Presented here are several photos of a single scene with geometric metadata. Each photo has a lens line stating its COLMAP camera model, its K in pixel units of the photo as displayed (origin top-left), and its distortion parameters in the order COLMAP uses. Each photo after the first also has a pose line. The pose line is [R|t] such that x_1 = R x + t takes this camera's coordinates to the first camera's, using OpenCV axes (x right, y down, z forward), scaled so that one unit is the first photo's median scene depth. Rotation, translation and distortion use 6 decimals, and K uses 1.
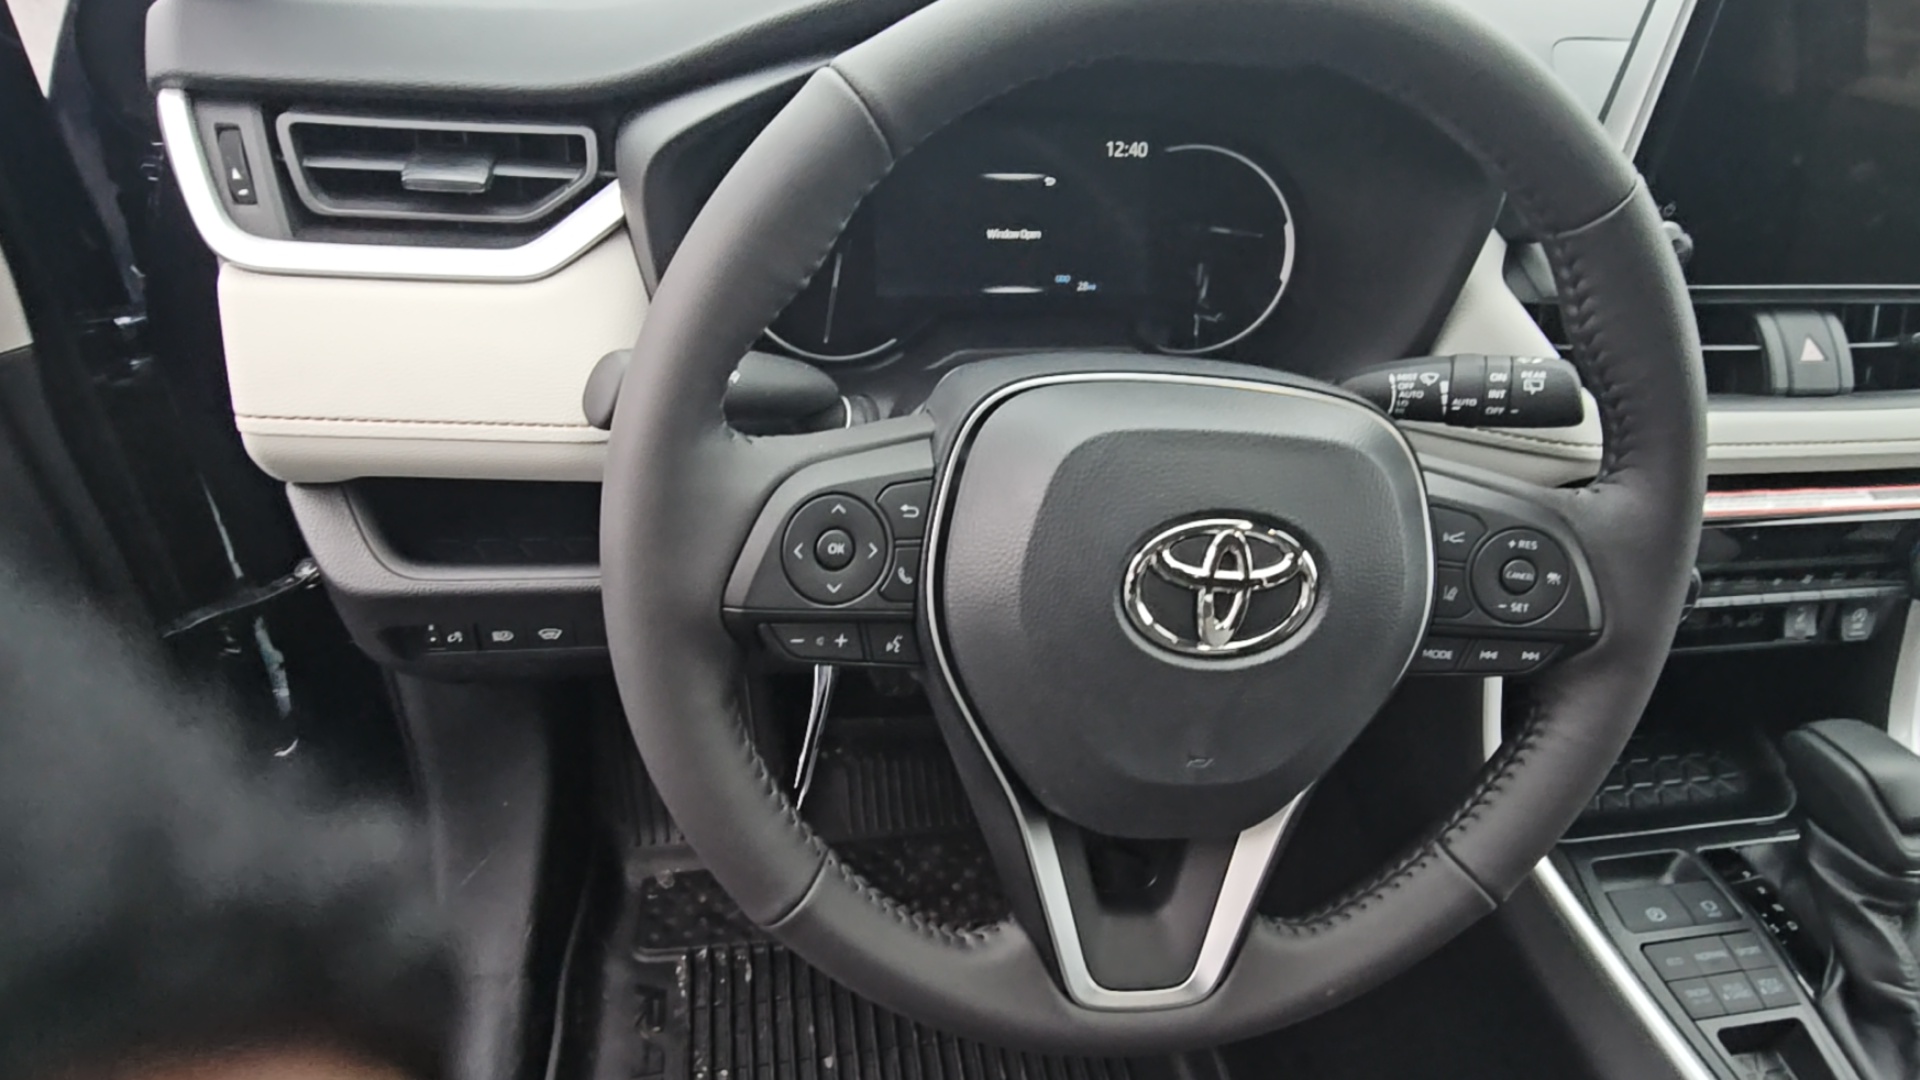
lens RADIAL K [[1137.7, 0, 985.6], [0, 1137.7, 541.2], [0, 0, 1]] dist [0.006075, -0.003856]
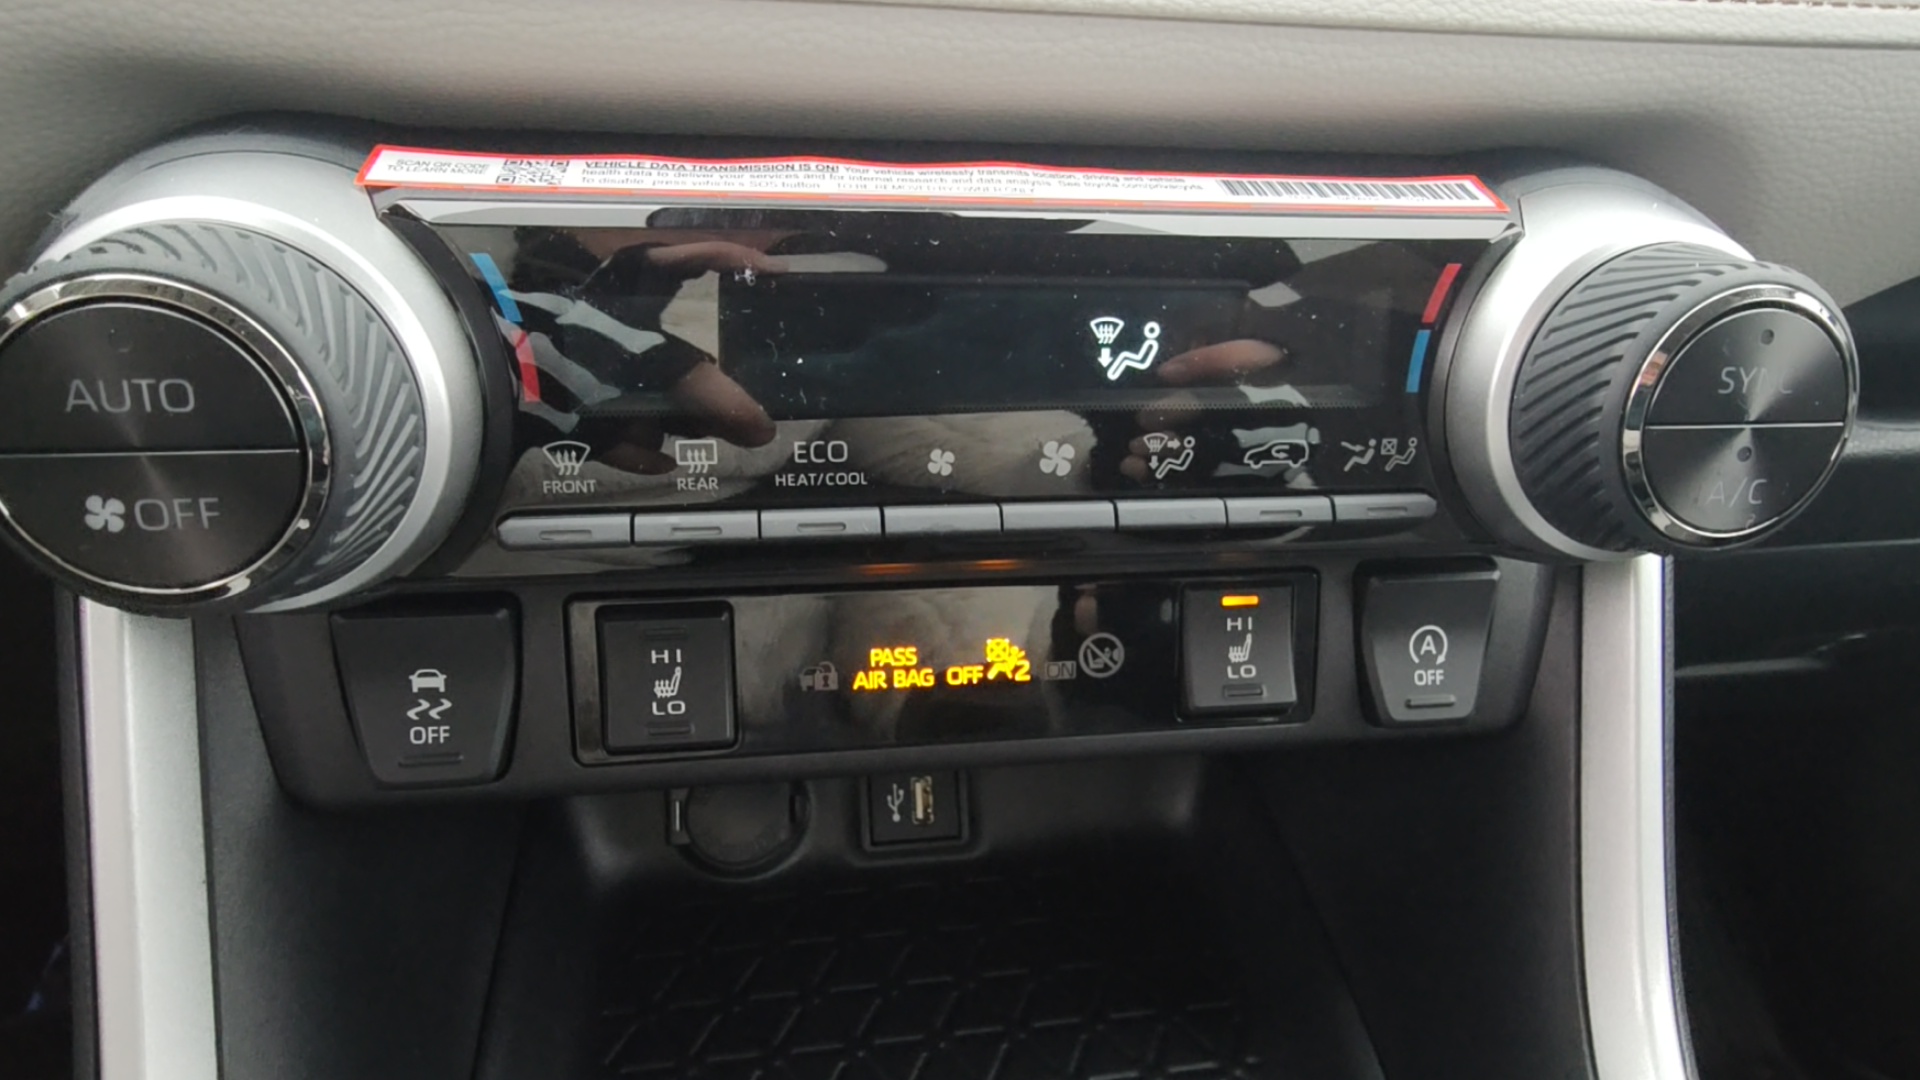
lens RADIAL K [[1174.7, 0, 978.2], [0, 1174.7, 543.9], [0, 0, 1]] dist [0.001827, -0.001463]
pose [[0.998621, -0.036991, -0.037265, 0.877617], [0.027366, 0.972365, -0.231857, 0.156936], [0.044811, 0.230517, 0.972036, 0.864097]]
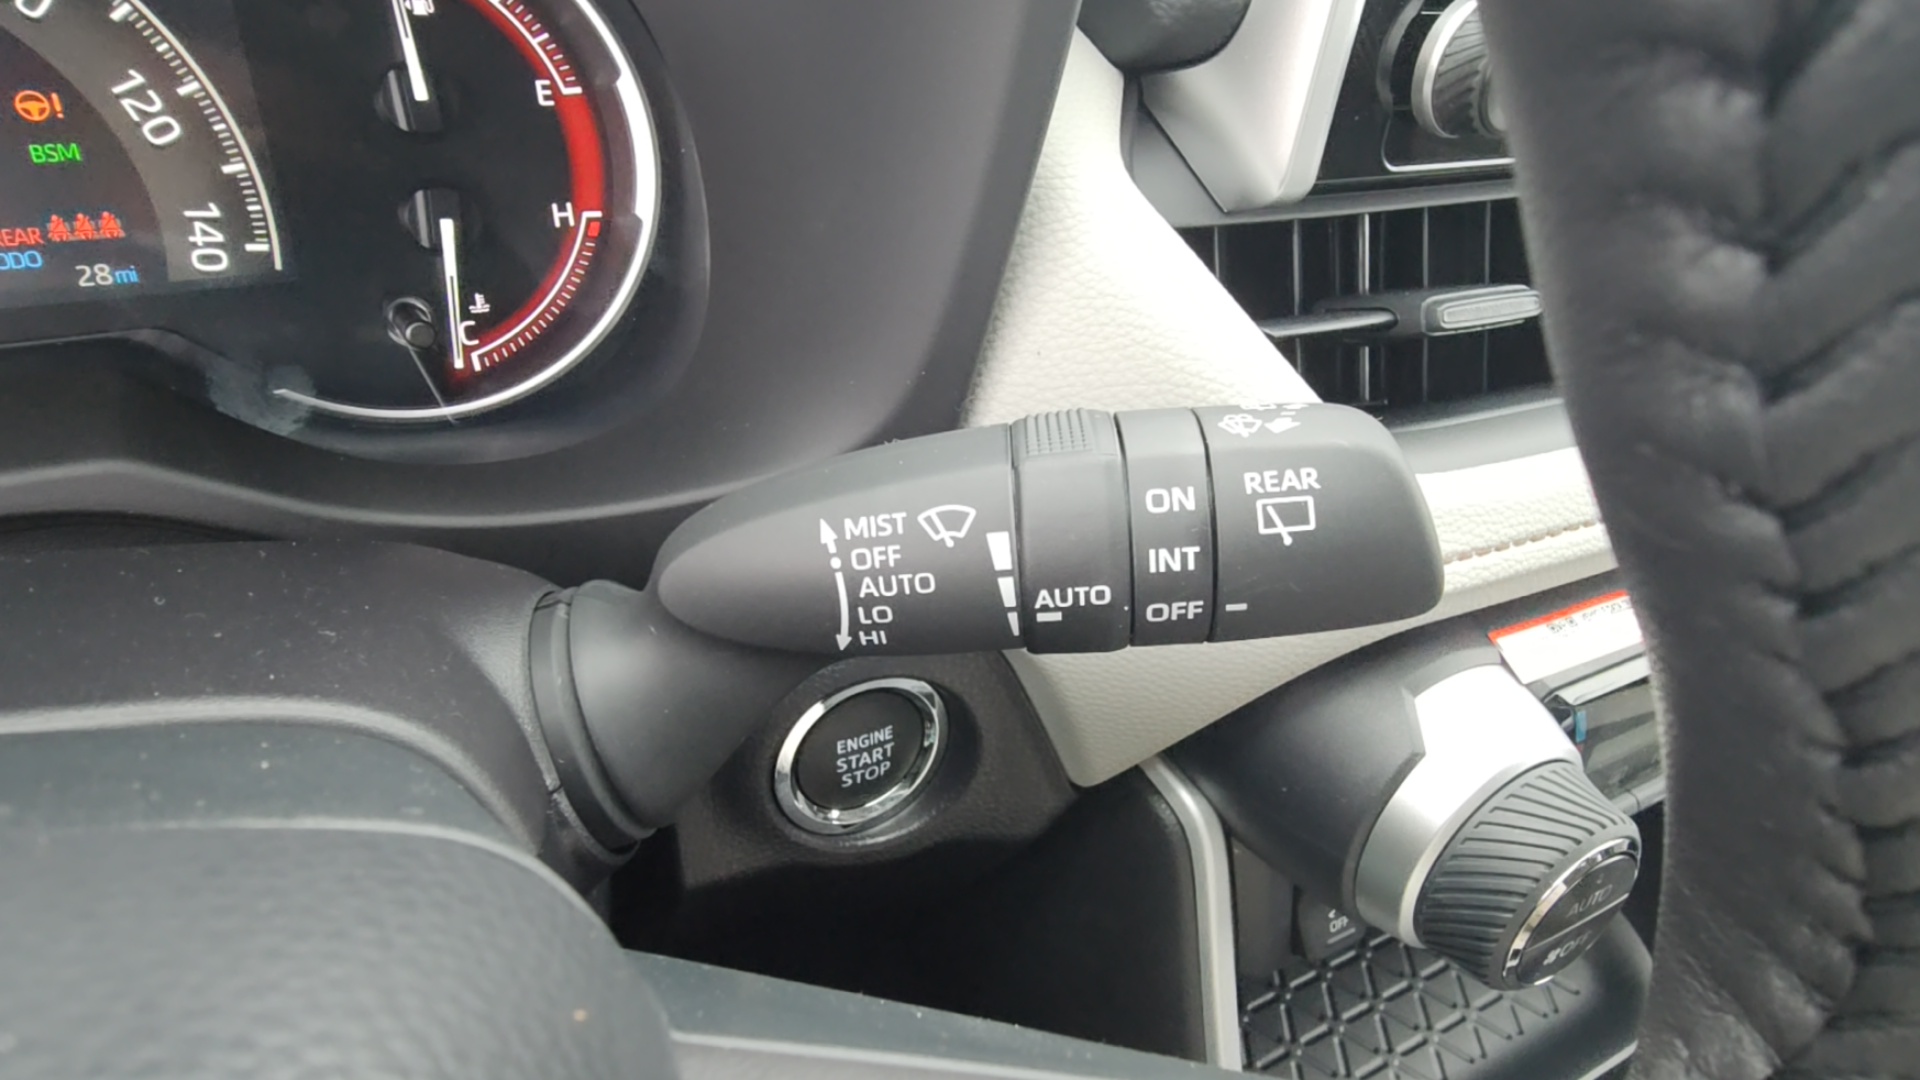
lens RADIAL K [[1170.0, 0, 1005.2], [0, 1170.0, 542.7], [0, 0, 1]] dist [0.003732, 0.000110]
pose [[0.943649, -0.155944, 0.291904, 0.324278], [0.145052, 0.987679, 0.058734, -0.156761], [-0.297467, -0.013083, 0.954642, 0.732766]]
